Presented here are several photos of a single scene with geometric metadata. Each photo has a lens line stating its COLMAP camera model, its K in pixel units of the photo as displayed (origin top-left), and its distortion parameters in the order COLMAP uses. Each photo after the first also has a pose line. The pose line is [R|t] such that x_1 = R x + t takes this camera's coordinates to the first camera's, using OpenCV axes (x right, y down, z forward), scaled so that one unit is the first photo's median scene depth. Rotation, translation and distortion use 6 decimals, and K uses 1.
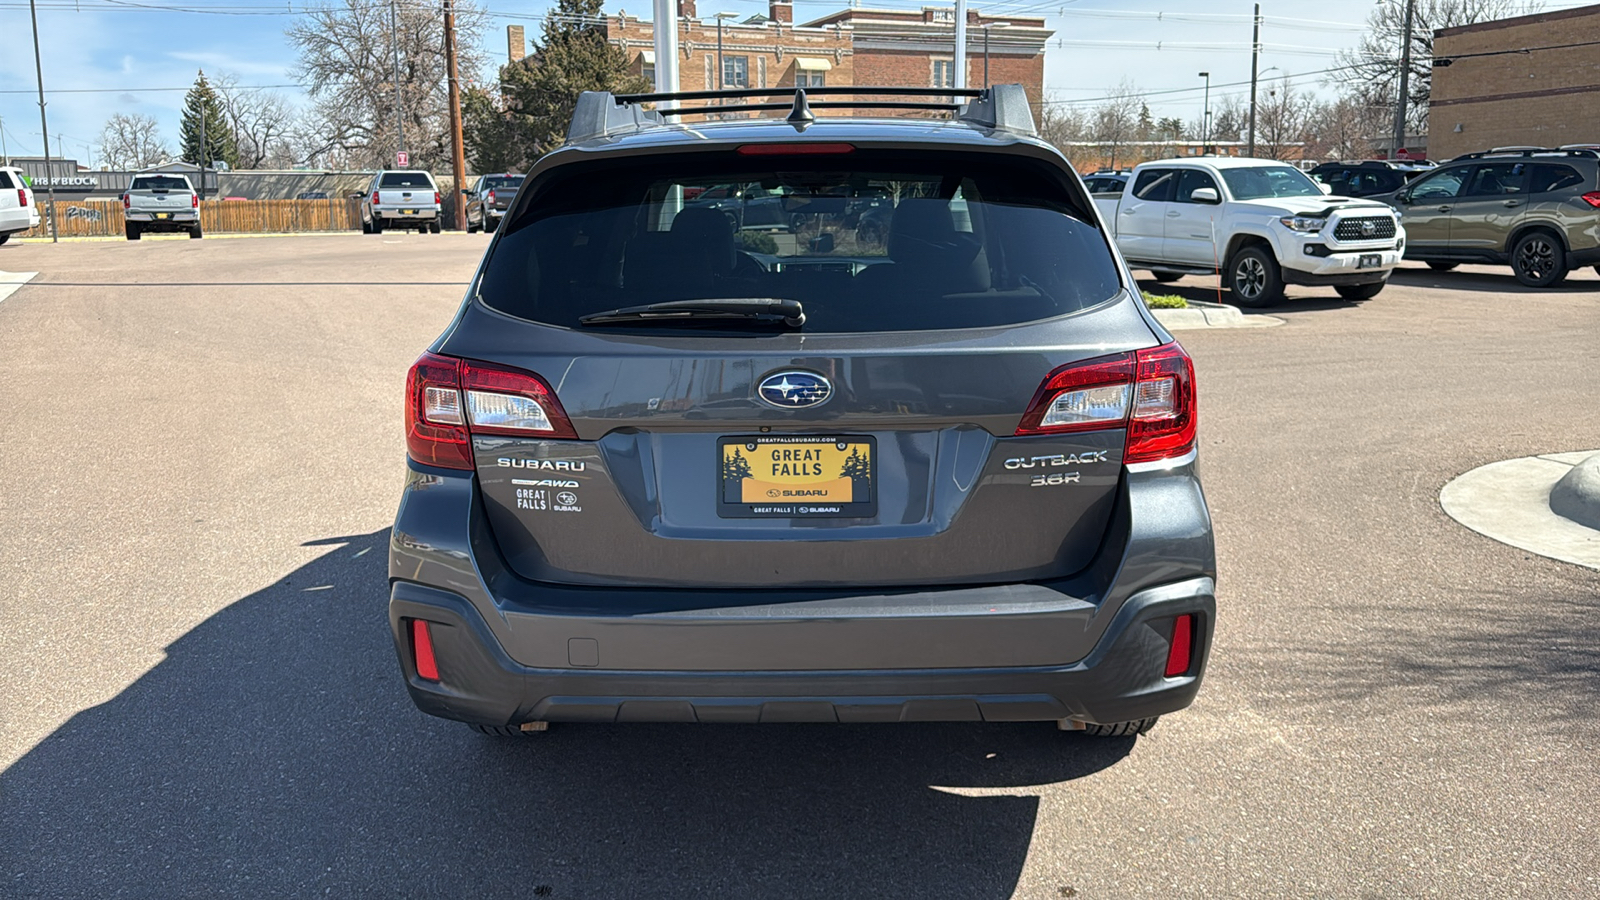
lens RADIAL K [[1367.4, 0, 800.0], [0, 1367.4, 450.0], [0, 0, 1]] dist [0.128346, -0.246758]
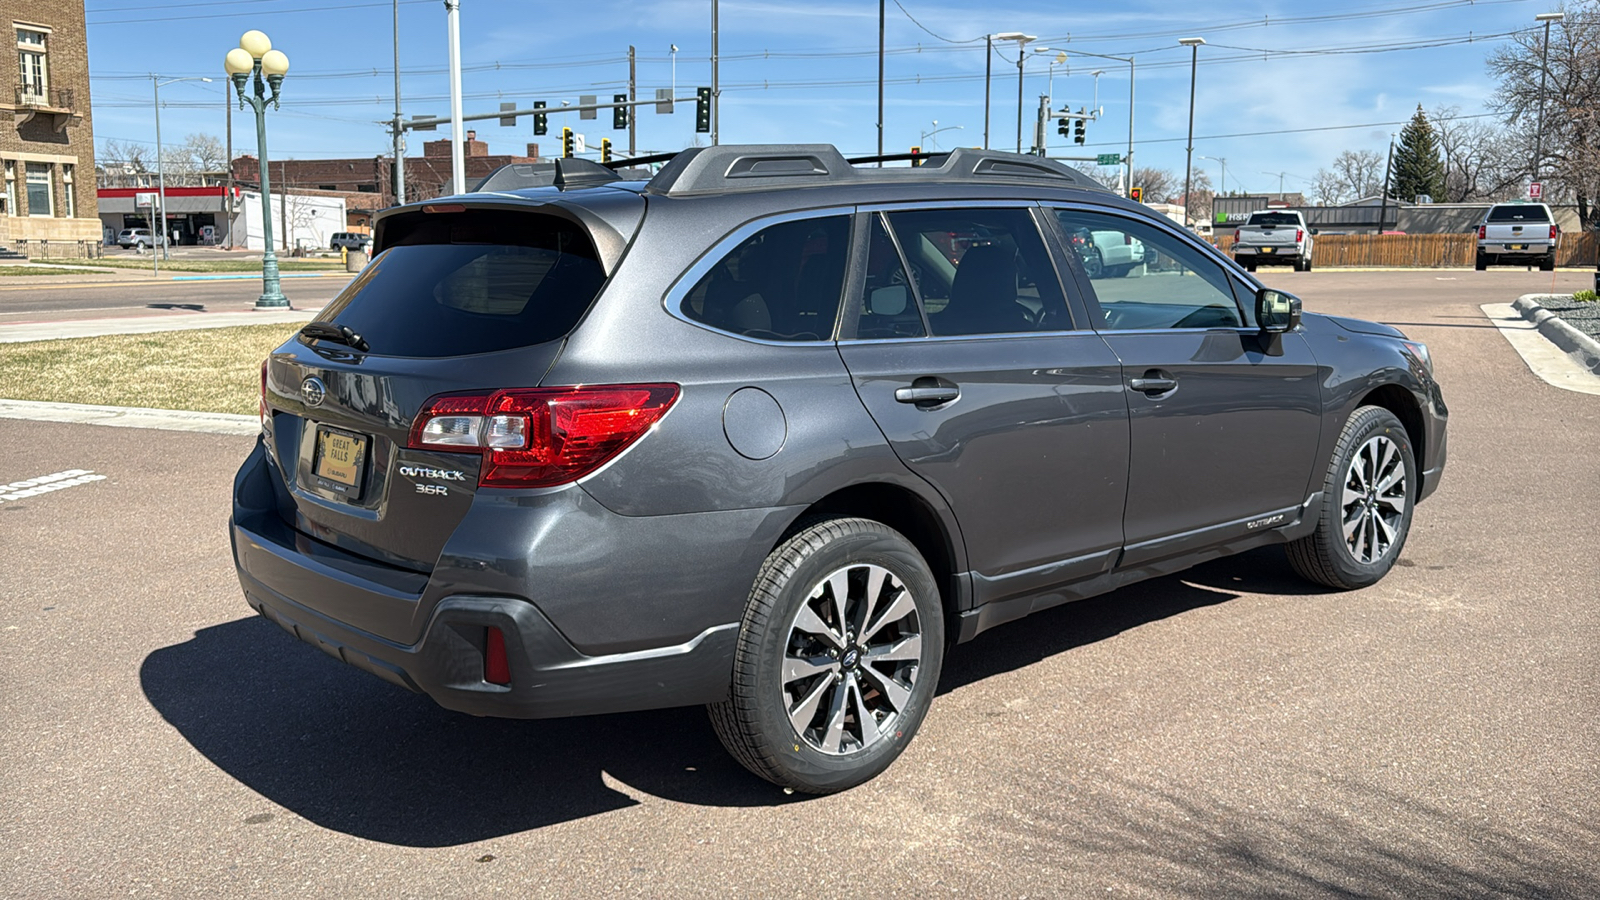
lens RADIAL K [[1367.4, 0, 800.0], [0, 1367.4, 450.0], [0, 0, 1]] dist [0.128346, -0.246758]
pose [[0.677147, 0.118031, -0.726320, 0.083059], [-0.134835, 0.990242, 0.035213, -0.006363], [0.723389, 0.074089, 0.686454, 0.027362]]
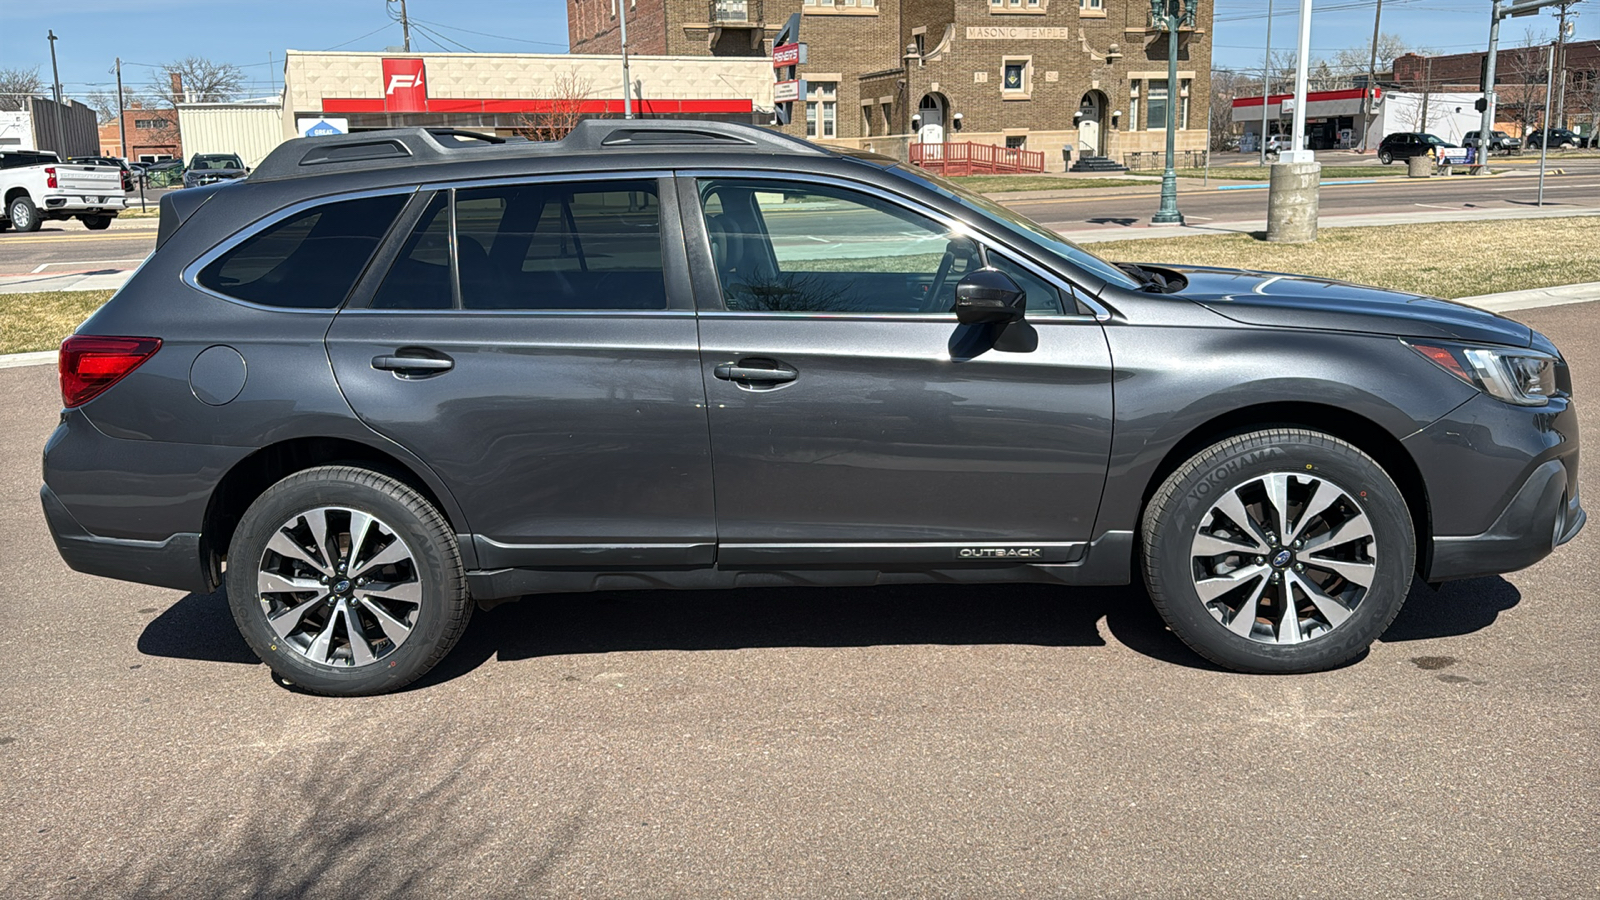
lens RADIAL K [[1367.4, 0, 800.0], [0, 1367.4, 450.0], [0, 0, 1]] dist [0.128346, -0.246758]
pose [[-0.071160, 0.215165, -0.973982, 0.118650], [-0.143932, 0.964023, 0.223481, -0.028290], [0.987026, 0.156090, -0.037631, 0.127691]]
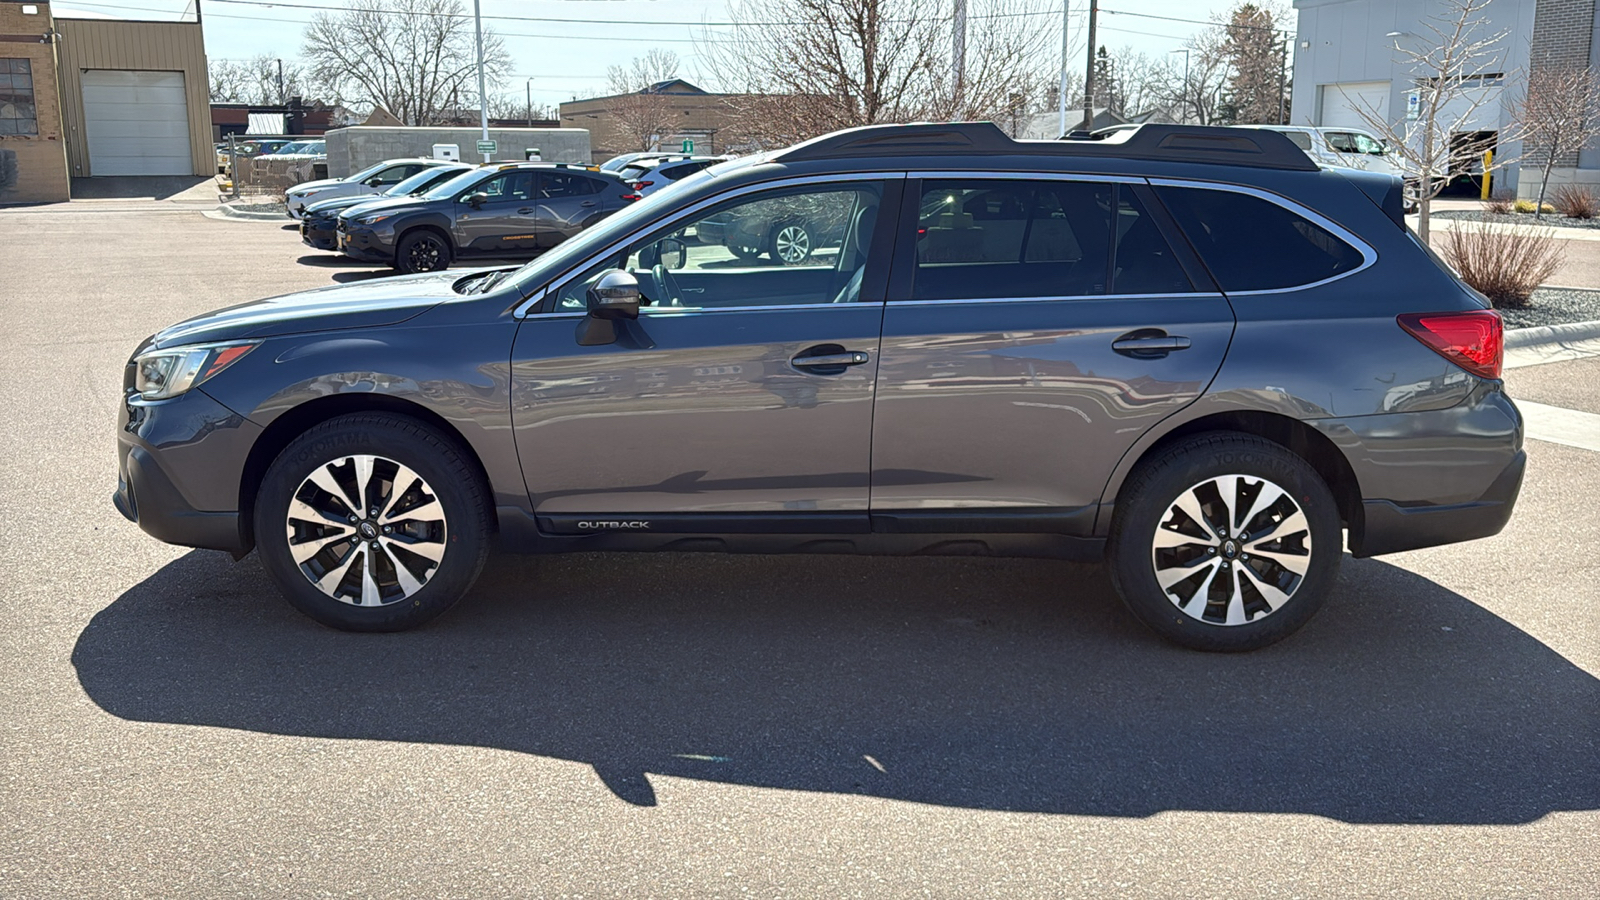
lens RADIAL K [[1373.1, 0, 800.0], [0, 1373.1, 450.0], [0, 0, 1]] dist [0.017590, -0.005149]
pose [[-0.039961, -0.192137, 0.980554, -0.125464], [0.177351, 0.964393, 0.196198, -0.025301], [-0.983336, 0.181742, -0.004463, 0.125549]]
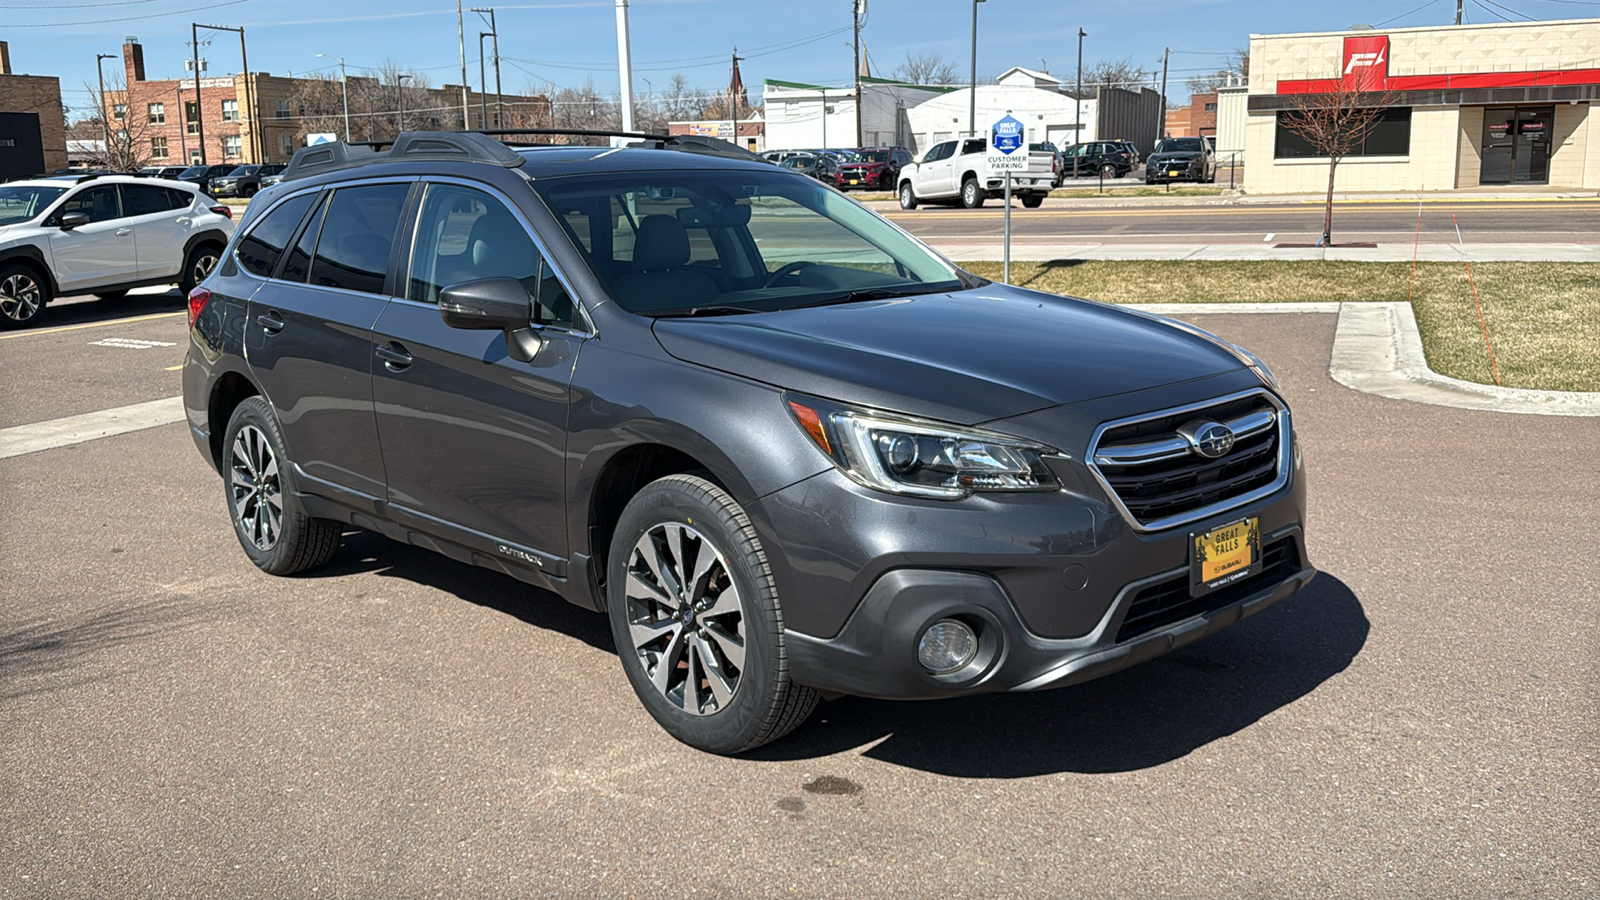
lens RADIAL K [[1339.3, 0, 800.0], [0, 1339.3, 450.0], [0, 0, 1]] dist [0.147237, -0.284464]
pose [[-0.715675, 0.167697, -0.678002, 0.074862], [-0.089749, 0.940618, 0.327388, -0.042699], [0.692643, 0.295153, -0.658127, 0.215889]]
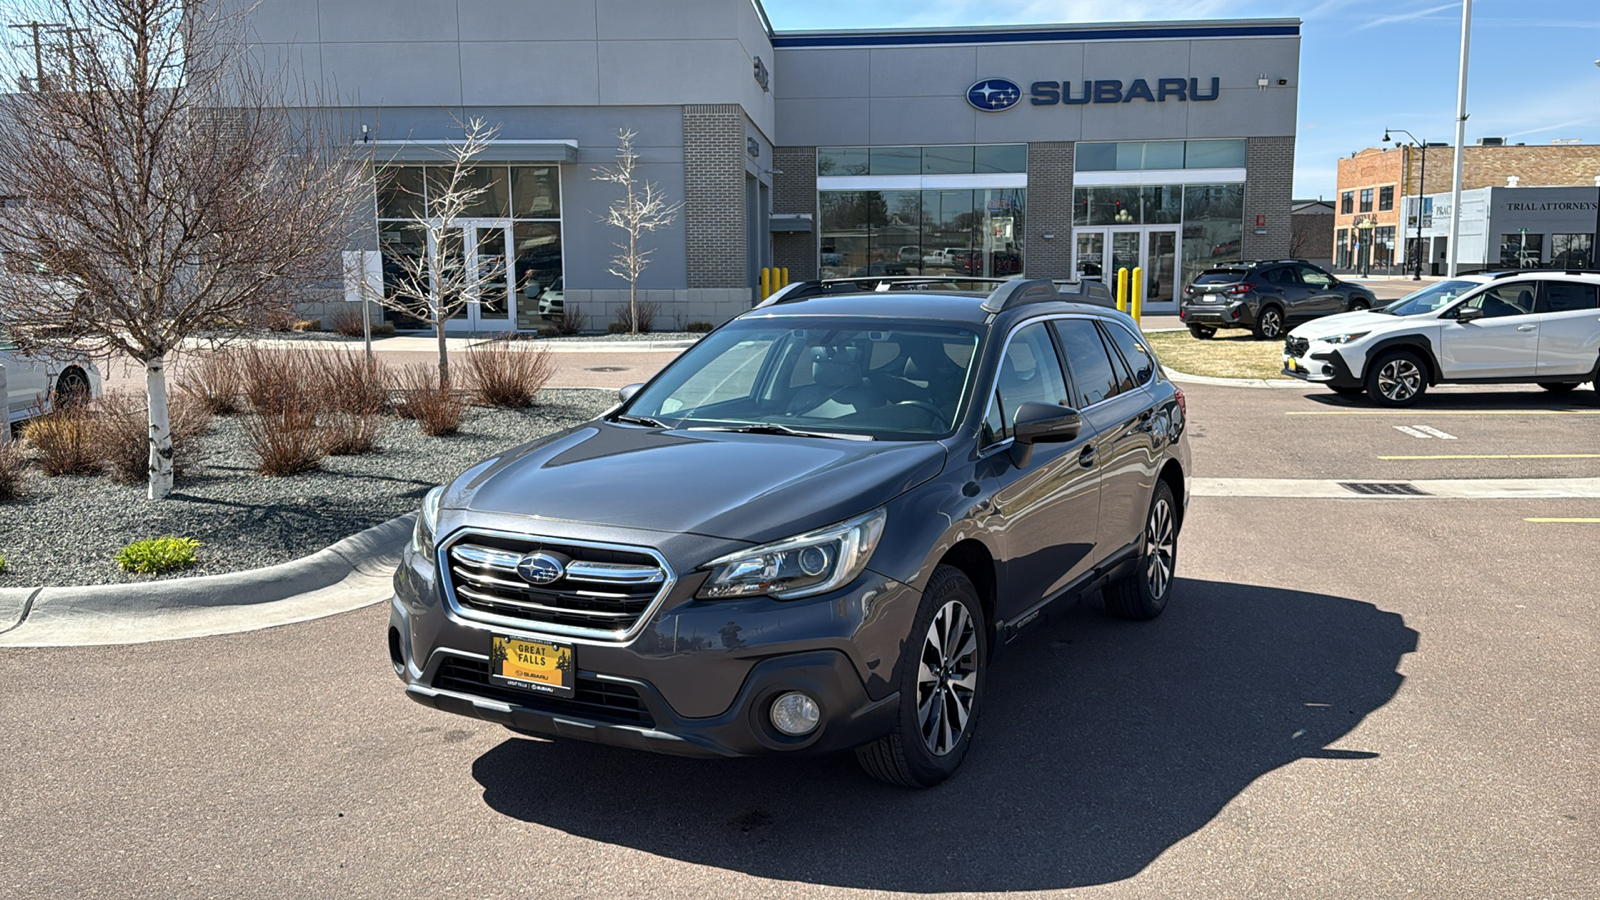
lens RADIAL K [[1339.3, 0, 800.0], [0, 1339.3, 450.0], [0, 0, 1]] dist [0.147237, -0.284464]
pose [[-0.889517, -0.041391, 0.455024, -0.057447], [0.095932, 0.956770, 0.274568, -0.052290], [-0.446718, 0.287884, -0.847093, 0.251258]]
